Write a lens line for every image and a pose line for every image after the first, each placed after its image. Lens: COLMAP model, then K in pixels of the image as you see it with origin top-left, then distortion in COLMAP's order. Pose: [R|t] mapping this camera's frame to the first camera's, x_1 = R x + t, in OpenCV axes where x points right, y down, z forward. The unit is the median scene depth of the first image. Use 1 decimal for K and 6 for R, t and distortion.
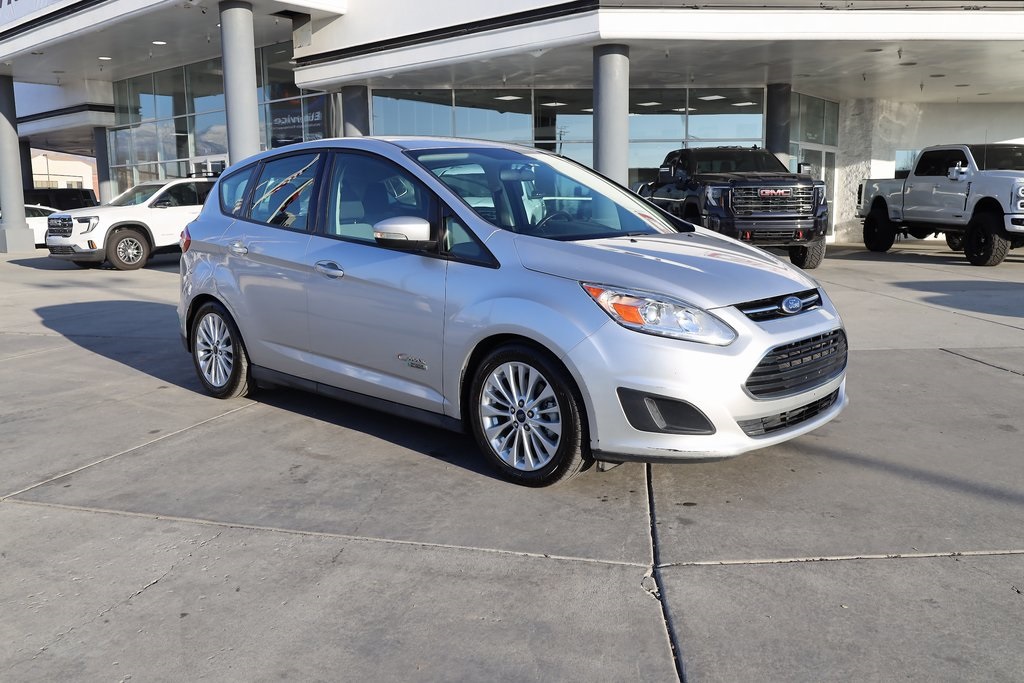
lens RADIAL K [[889.7, 0, 512.0], [0, 889.7, 341.5], [0, 0, 1]] dist [-0.012643, -0.006921]
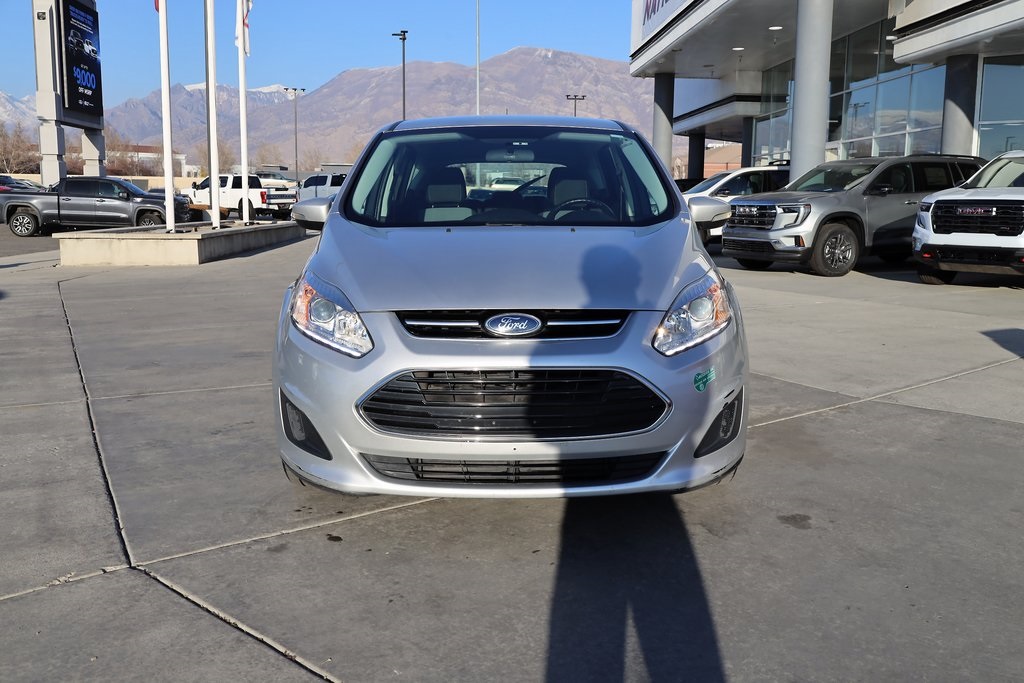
lens RADIAL K [[938.6, 0, 512.0], [0, 938.6, 341.5], [0, 0, 1]] dist [-0.008261, -0.003984]
pose [[0.683108, 0.126726, -0.719239, 0.921477], [-0.126960, 0.990441, 0.053927, -0.072421], [0.719197, 0.054477, 0.692667, 0.481967]]
